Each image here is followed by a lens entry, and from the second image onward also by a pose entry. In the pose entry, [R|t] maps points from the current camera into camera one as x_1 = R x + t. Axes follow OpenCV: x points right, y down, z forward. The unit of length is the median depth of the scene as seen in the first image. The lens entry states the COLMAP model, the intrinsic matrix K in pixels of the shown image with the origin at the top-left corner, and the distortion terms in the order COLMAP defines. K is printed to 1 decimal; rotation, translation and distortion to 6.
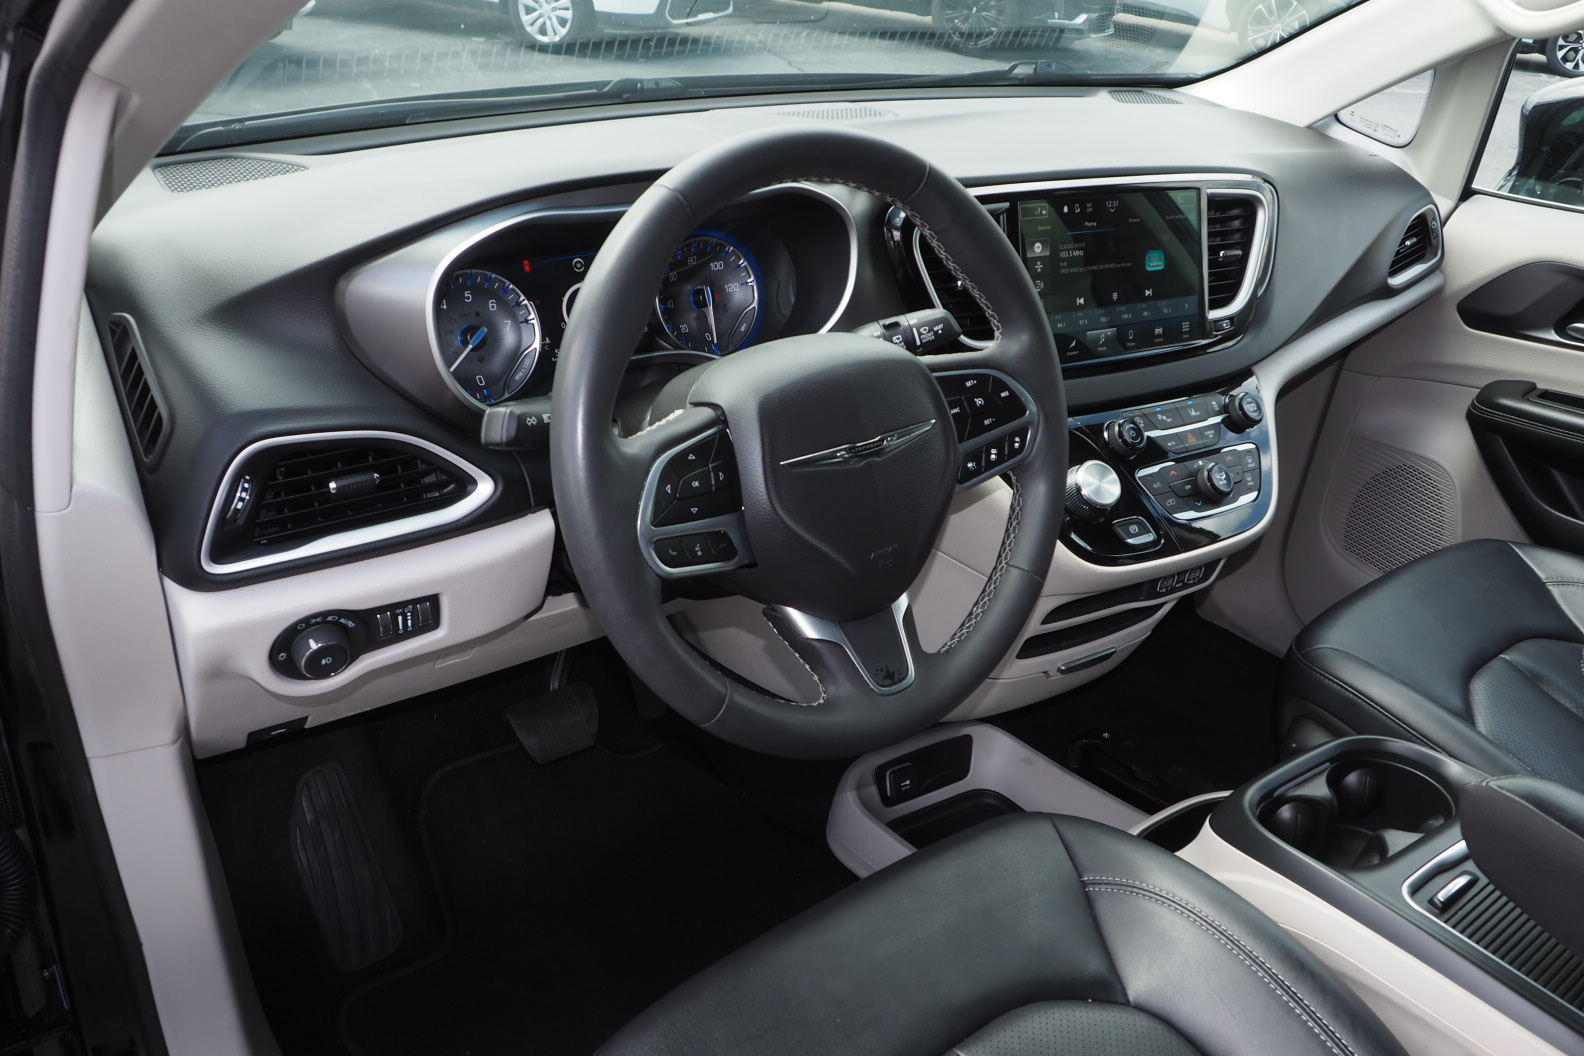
lens RADIAL K [[1216.6, 0, 792.0], [0, 1216.6, 528.0], [0, 0, 1]] dist [-0.006215, -0.014214]
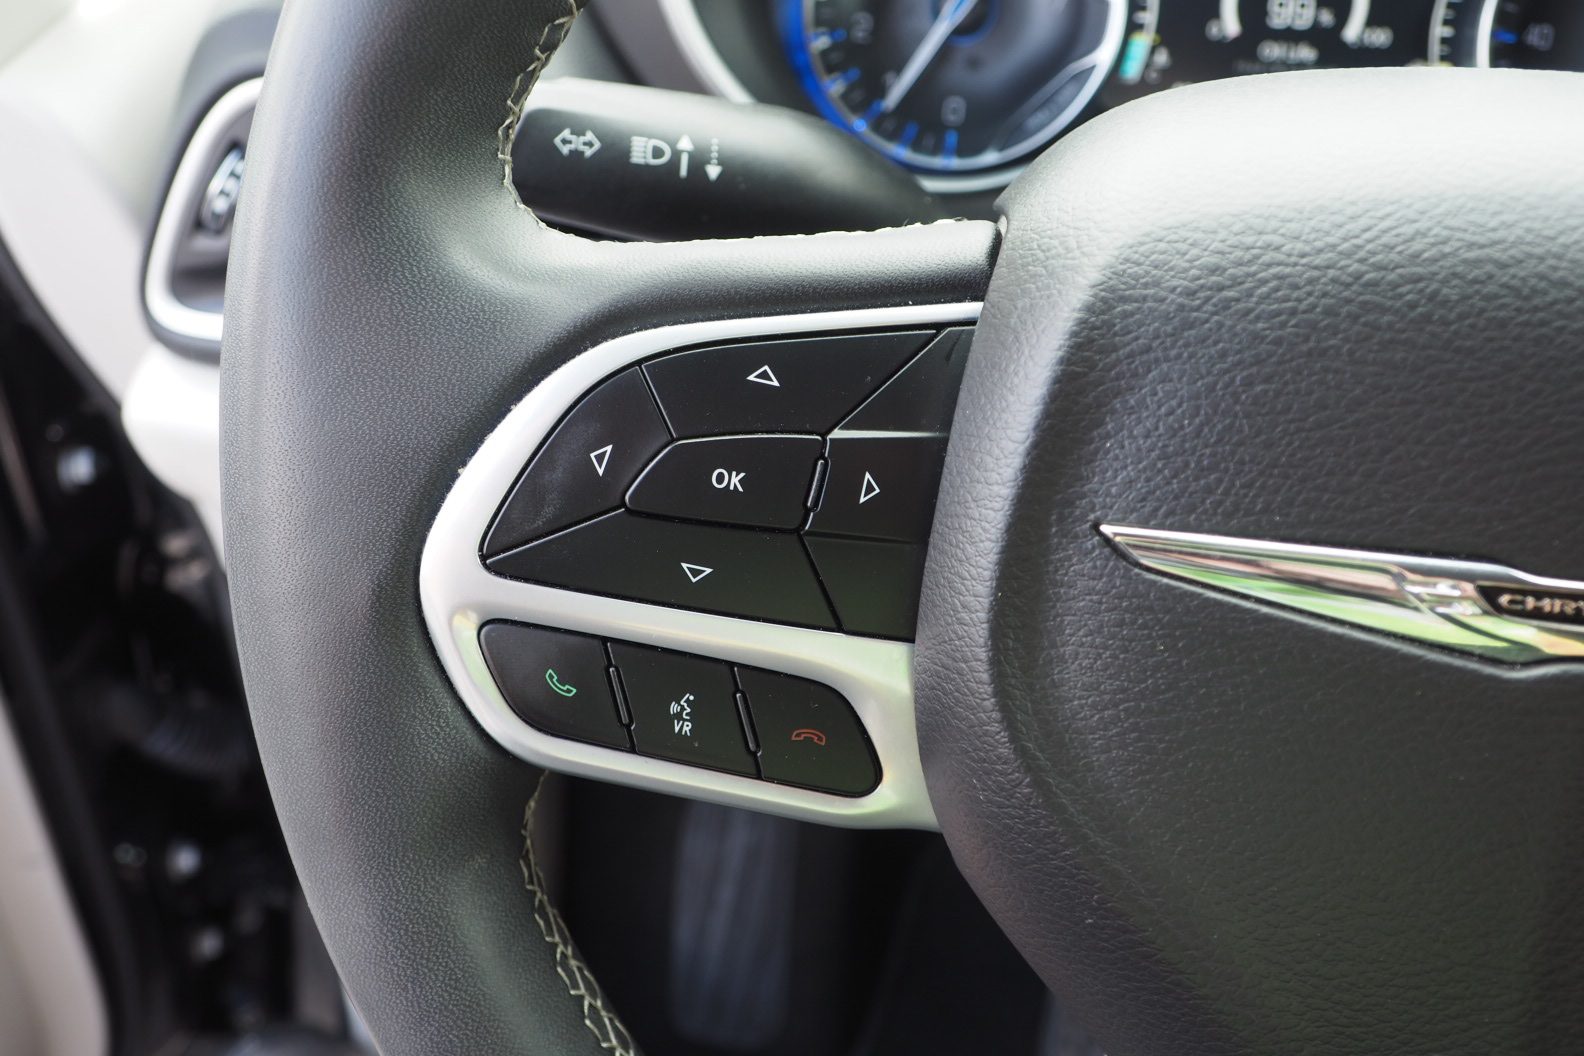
lens RADIAL K [[1477.5, 0, 792.4], [0, 1477.5, 543.8], [0, 0, 1]] dist [-0.019380, 0.001046]
pose [[0.670320, 0.369265, -0.643673, 0.083156], [-0.312645, 0.927191, 0.206326, -0.056294], [0.672996, 0.062936, 0.736963, 0.474002]]
